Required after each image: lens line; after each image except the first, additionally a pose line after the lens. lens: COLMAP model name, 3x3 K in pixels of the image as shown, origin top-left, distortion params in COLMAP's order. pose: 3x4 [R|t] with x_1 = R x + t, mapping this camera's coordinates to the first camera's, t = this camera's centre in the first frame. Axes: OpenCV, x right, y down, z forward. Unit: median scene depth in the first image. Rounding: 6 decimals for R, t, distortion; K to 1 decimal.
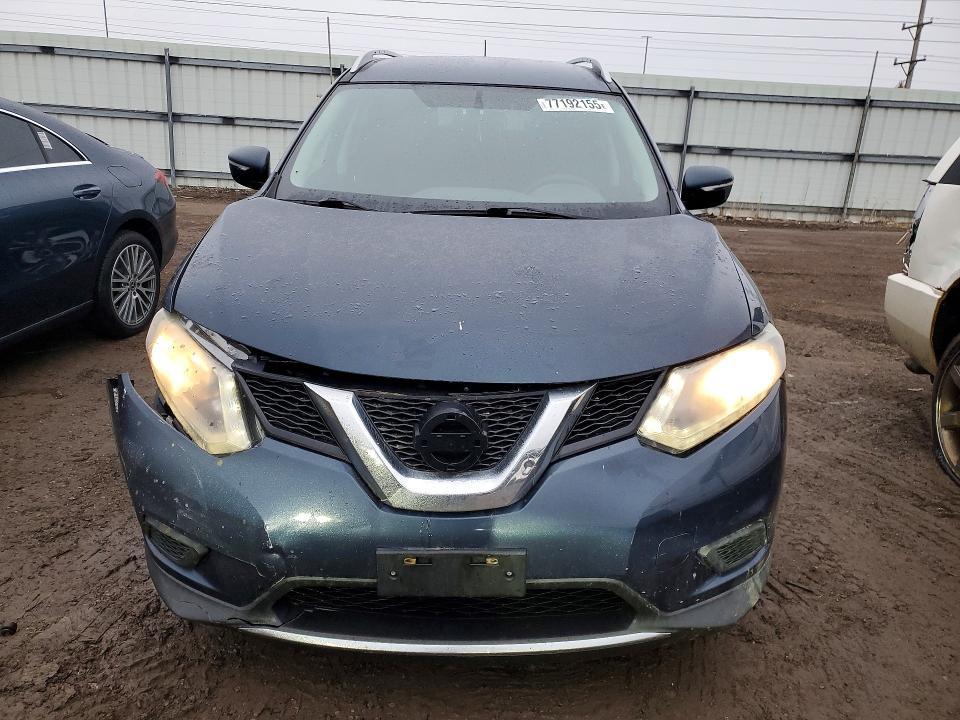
lens RADIAL K [[781.6, 0, 597.6], [0, 781.6, 334.0], [0, 0, 1]] dist [-0.136052, 0.175312]
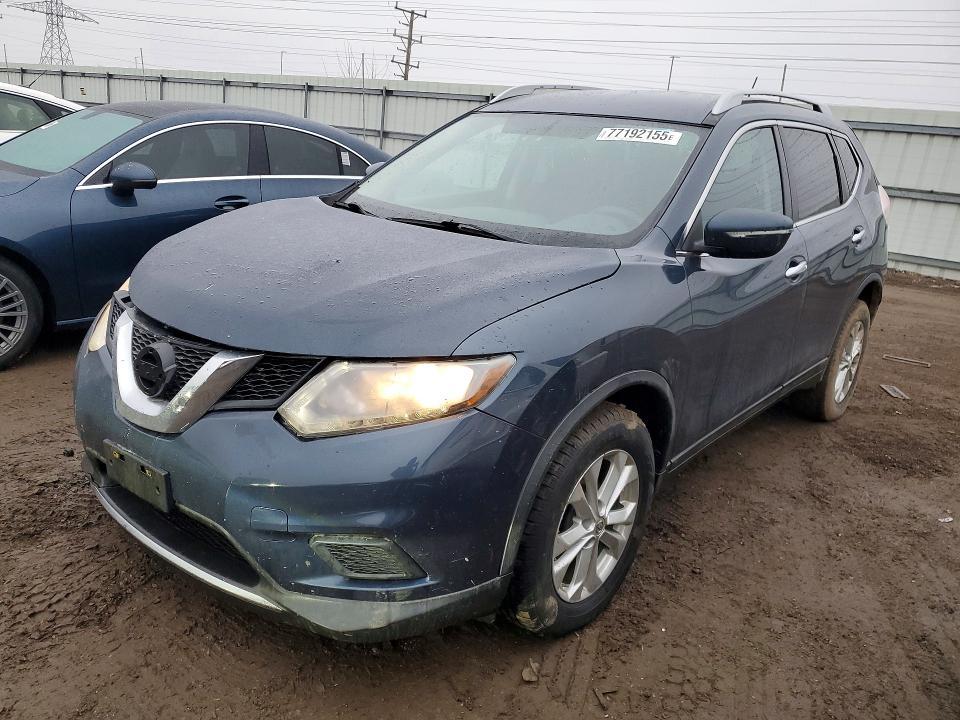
lens RADIAL K [[795.4, 0, 480.0], [0, 795.4, 360.0], [0, 0, 1]] dist [-0.006354, -0.004041]
pose [[0.750322, 0.195150, -0.631612, 0.646622], [-0.222876, 0.974173, 0.036226, -0.027679], [0.622369, 0.113590, 0.774438, 0.210724]]
